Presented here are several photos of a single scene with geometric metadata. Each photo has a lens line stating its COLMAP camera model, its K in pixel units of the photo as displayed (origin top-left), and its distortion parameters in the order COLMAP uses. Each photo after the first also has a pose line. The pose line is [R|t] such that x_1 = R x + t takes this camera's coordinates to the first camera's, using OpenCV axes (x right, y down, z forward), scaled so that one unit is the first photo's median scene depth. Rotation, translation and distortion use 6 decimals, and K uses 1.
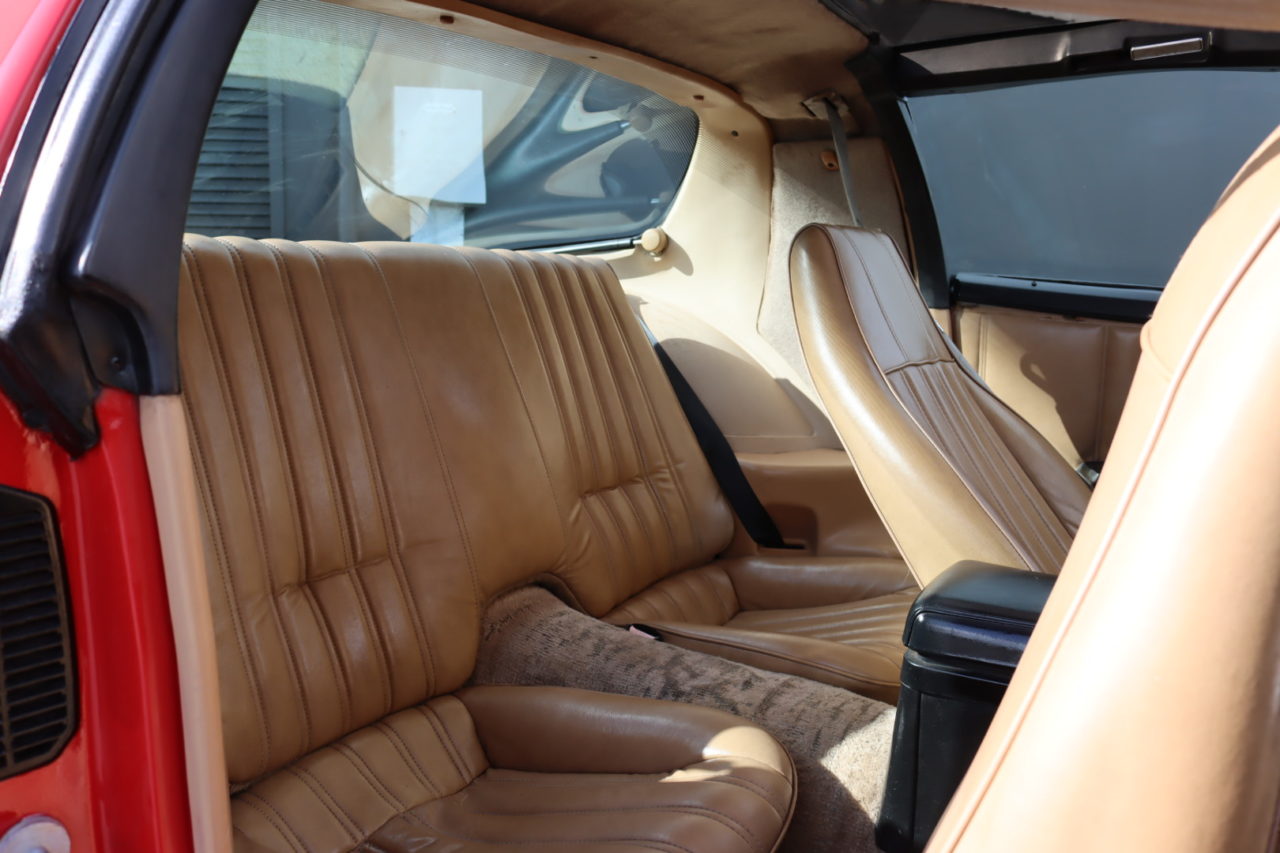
lens RADIAL K [[1048.1, 0, 640.0], [0, 1048.1, 426.5], [0, 0, 1]] dist [-0.157497, 0.130908]
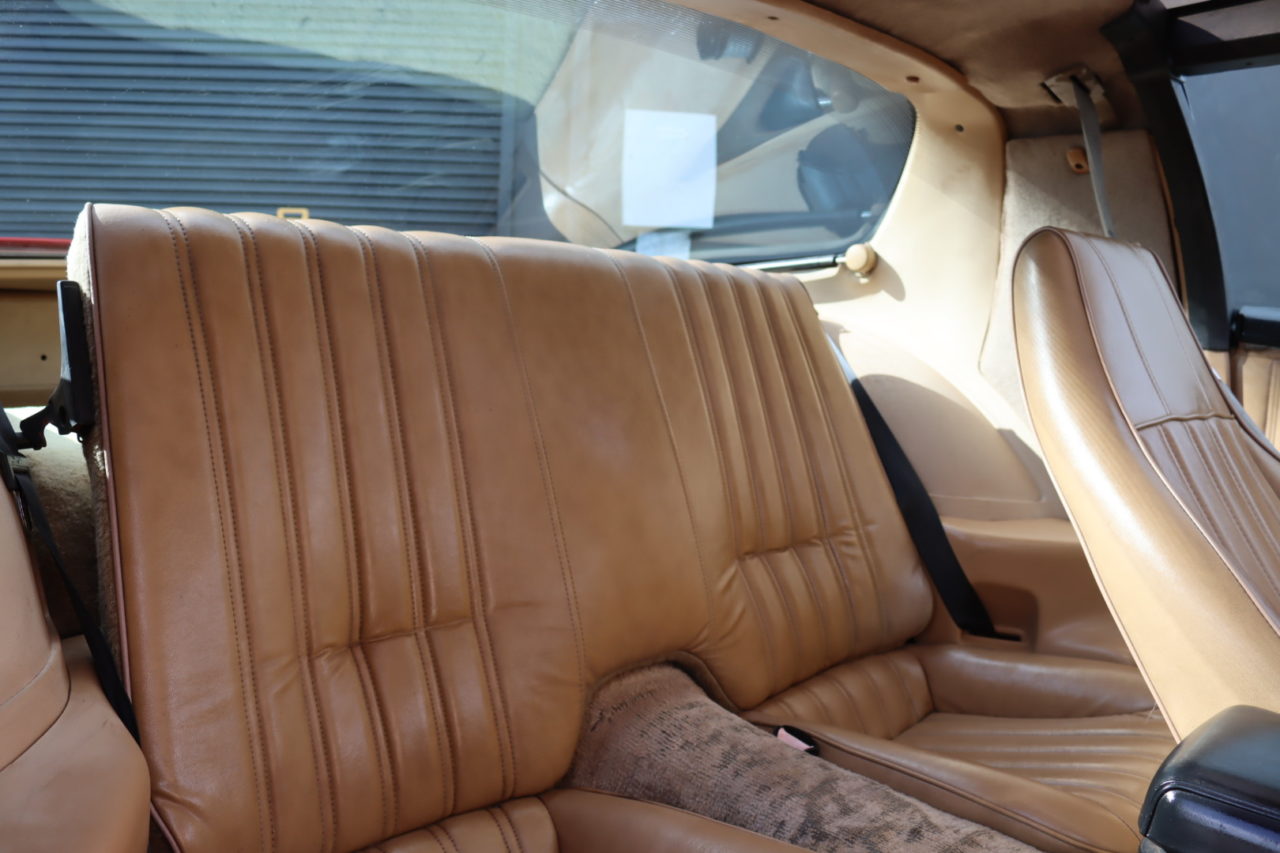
lens RADIAL K [[1048.1, 0, 640.0], [0, 1048.1, 426.5], [0, 0, 1]] dist [-0.157497, 0.130908]
pose [[0.972833, 0.057189, -0.224333, 0.047303], [-0.065415, 0.997425, -0.029404, -0.007066], [0.222074, 0.043280, 0.974069, 0.188082]]
